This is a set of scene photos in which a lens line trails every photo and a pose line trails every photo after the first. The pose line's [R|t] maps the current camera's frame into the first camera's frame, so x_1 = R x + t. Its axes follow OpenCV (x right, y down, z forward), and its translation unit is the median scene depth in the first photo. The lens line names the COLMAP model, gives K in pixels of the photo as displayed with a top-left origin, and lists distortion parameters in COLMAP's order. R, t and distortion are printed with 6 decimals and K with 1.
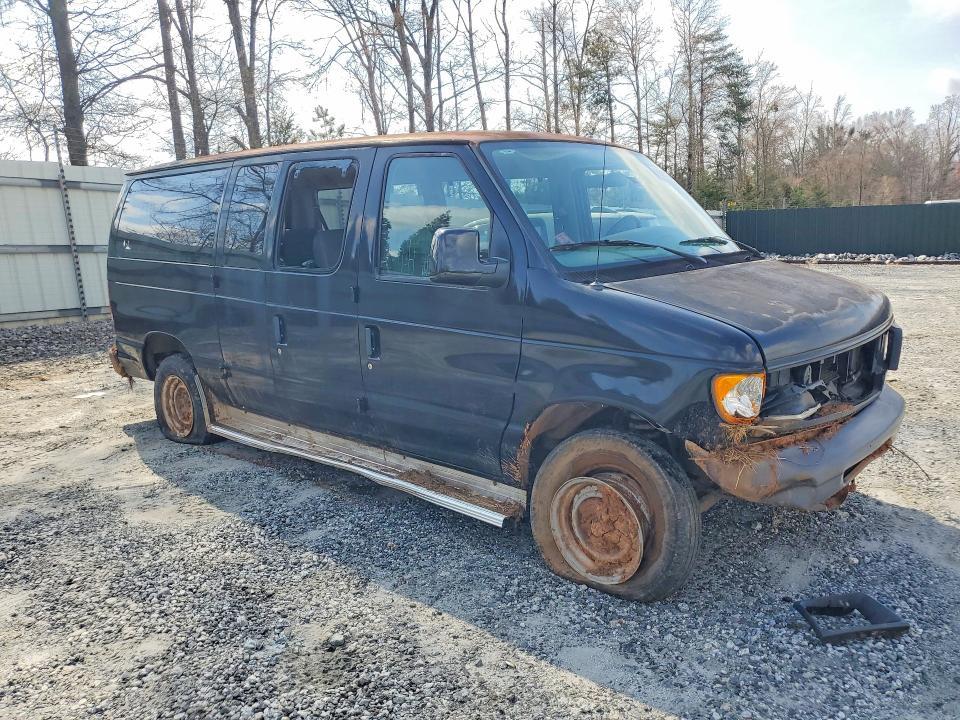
lens RADIAL K [[697.8, 0, 485.7], [0, 697.8, 355.7], [0, 0, 1]] dist [-0.002615, 0.003741]
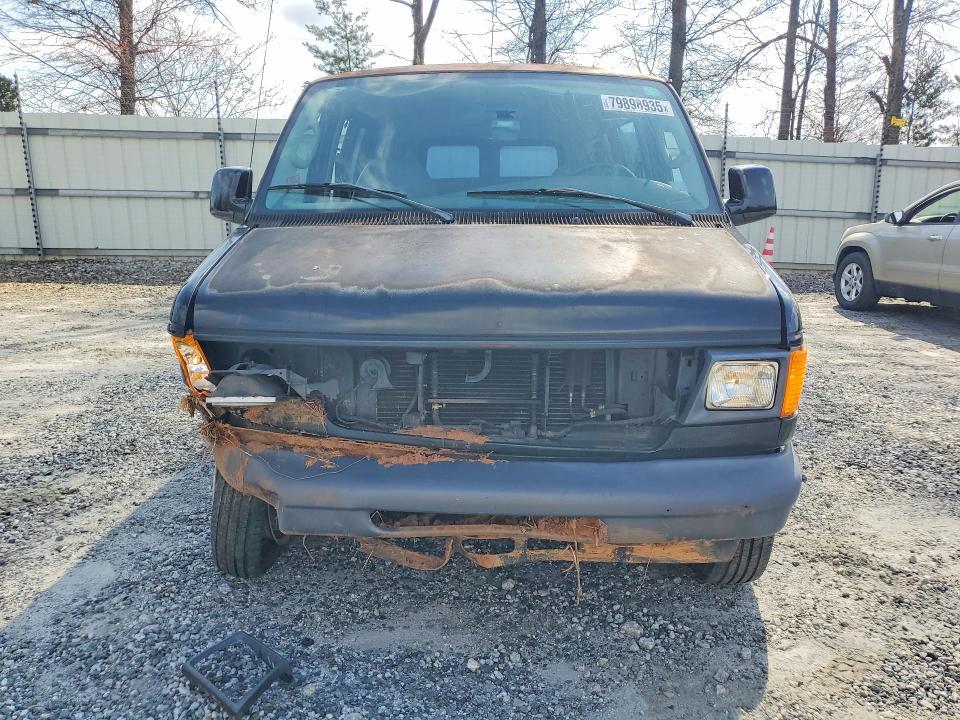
lens RADIAL K [[686.7, 0, 483.0], [0, 686.7, 323.8], [0, 0, 1]] dist [-0.002526, 0.005270]
pose [[0.680222, 0.161519, -0.714989, 0.903871], [-0.147281, 0.985645, 0.082543, -0.098106], [0.718057, 0.049157, 0.694246, 0.471292]]
